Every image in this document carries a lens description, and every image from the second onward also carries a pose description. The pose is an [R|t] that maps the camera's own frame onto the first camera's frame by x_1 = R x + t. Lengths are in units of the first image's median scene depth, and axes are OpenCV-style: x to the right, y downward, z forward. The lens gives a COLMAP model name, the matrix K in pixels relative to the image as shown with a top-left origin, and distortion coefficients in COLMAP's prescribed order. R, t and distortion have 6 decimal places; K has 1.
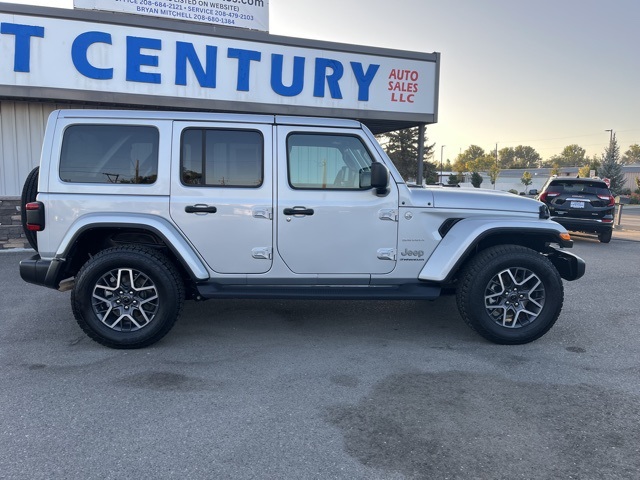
lens RADIAL K [[481.5, 0, 313.4], [0, 481.5, 239.1], [0, 0, 1]] dist [0.070761, -0.092020]
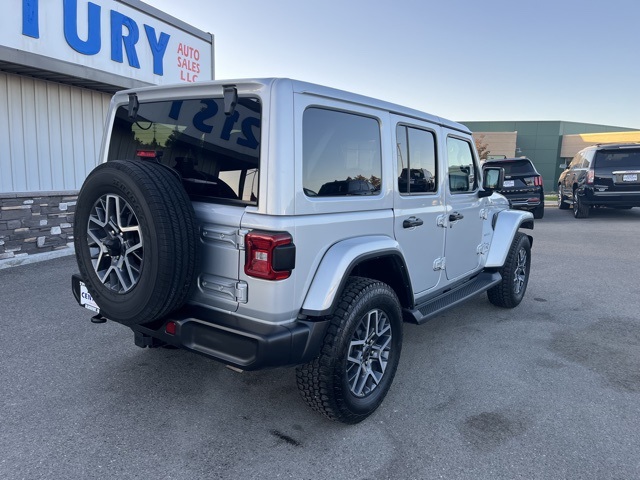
lens RADIAL K [[481.5, 0, 316.9], [0, 481.5, 243.5], [0, 0, 1]] dist [0.070761, -0.092020]
pose [[0.650507, -0.109662, 0.751542, -0.920506], [0.071008, 0.993968, 0.083574, -0.101254], [-0.756174, -0.001000, 0.654370, 0.545956]]
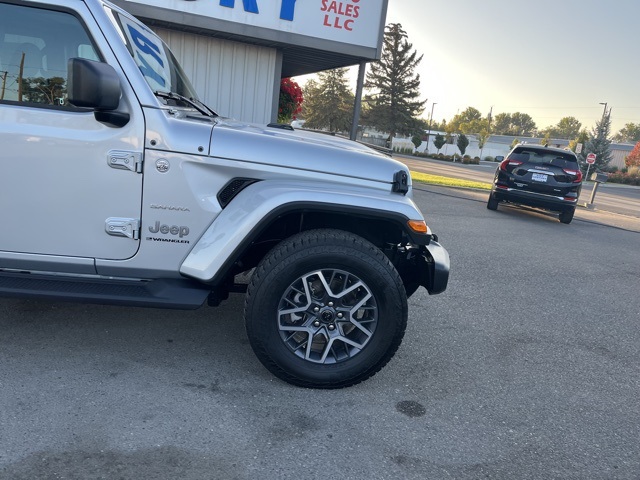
lens RADIAL K [[481.5, 0, 314.8], [0, 481.5, 236.6], [0, 0, 1]] dist [0.070761, -0.092020]
pose [[0.995024, 0.092811, 0.036240, 0.361971], [-0.095976, 0.990499, 0.098492, -0.038340], [-0.026754, -0.101480, 0.994478, 0.398175]]
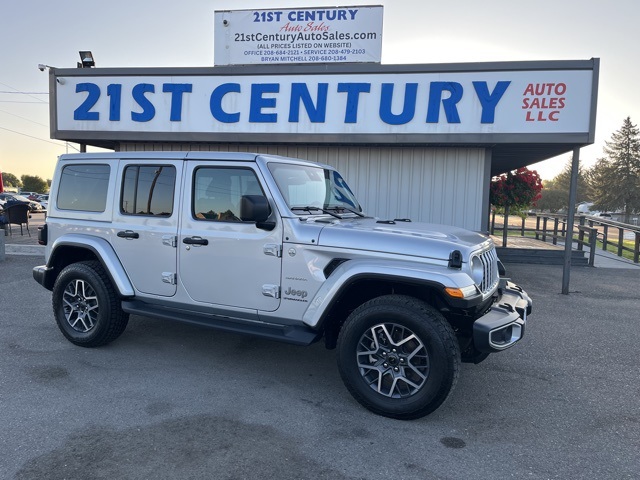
lens RADIAL K [[481.5, 0, 318.5], [0, 481.5, 243.8], [0, 0, 1]] dist [0.070761, -0.092020]
pose [[0.862200, 0.057021, -0.503349, 0.700276], [-0.080088, 0.996492, -0.024299, -0.045416], [0.500197, 0.061263, 0.863742, 0.215414]]
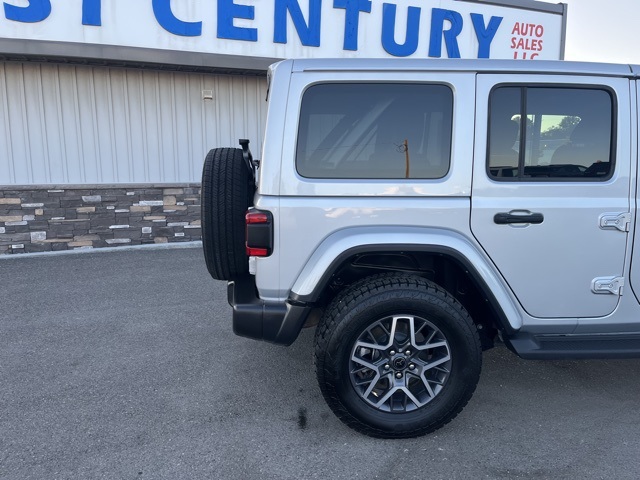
lens RADIAL K [[481.5, 0, 313.4], [0, 481.5, 239.1], [0, 0, 1]] dist [0.070761, -0.092020]
pose [[0.999845, -0.014275, 0.010258, -0.474983], [0.013728, 0.998578, 0.051520, -0.066161], [-0.010979, -0.051371, 0.998619, 0.361273]]
